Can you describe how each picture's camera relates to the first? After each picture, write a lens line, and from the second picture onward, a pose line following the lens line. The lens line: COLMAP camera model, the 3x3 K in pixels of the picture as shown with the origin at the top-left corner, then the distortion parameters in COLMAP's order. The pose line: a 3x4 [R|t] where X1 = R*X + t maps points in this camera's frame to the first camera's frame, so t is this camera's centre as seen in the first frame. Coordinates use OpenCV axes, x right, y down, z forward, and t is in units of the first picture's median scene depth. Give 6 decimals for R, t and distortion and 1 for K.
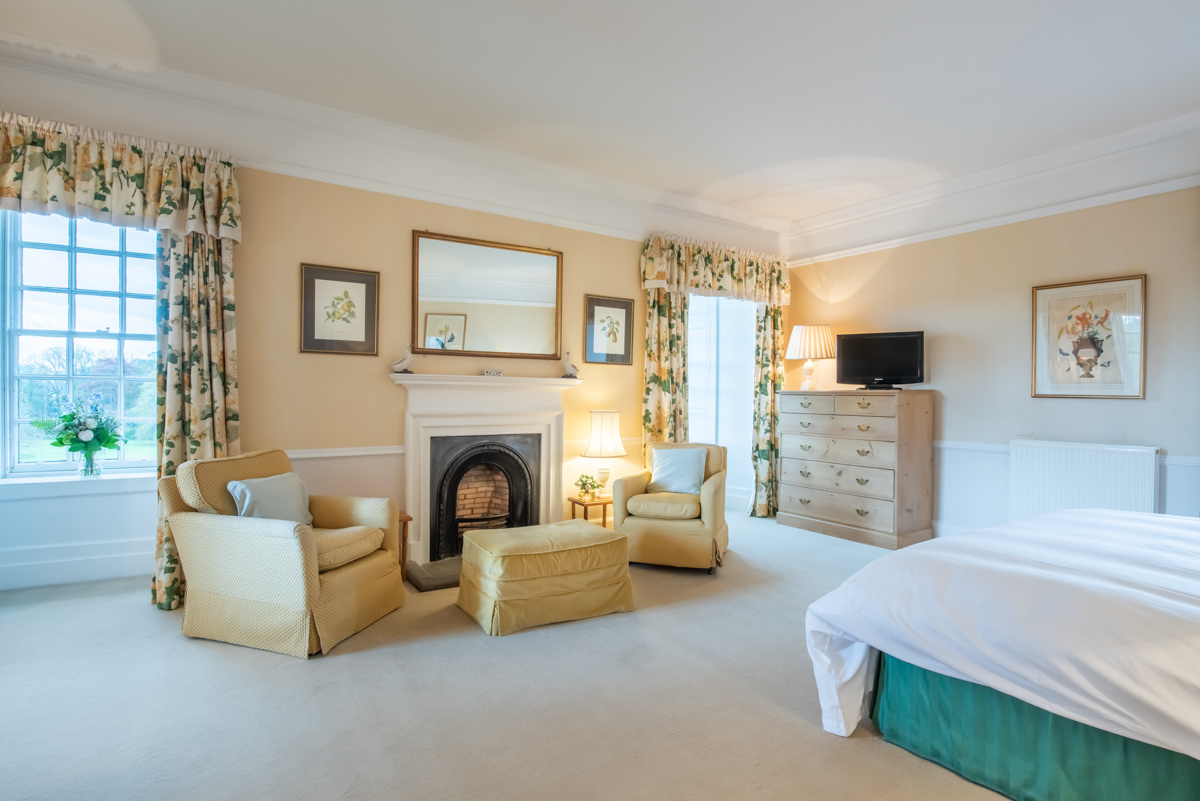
lens RADIAL K [[605.9, 0, 605.7], [0, 605.9, 397.8], [0, 0, 1]] dist [-0.002821, -0.000287]
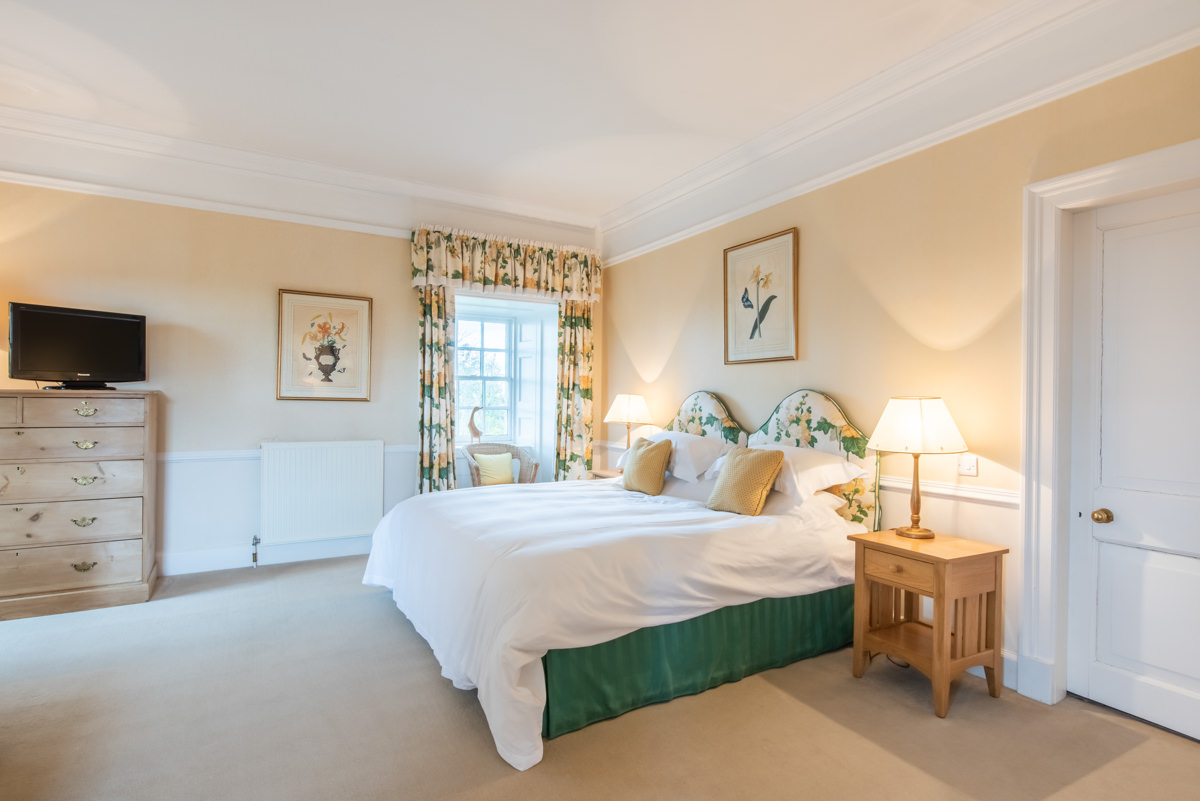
lens RADIAL K [[605.9, 0, 605.0], [0, 605.9, 402.2], [0, 0, 1]] dist [-0.002821, -0.000287]
pose [[0.052169, -0.009677, 0.998591, -0.273840], [0.000245, 0.999953, 0.009677, -0.006365], [-0.998638, -0.000261, 0.052169, 0.426919]]
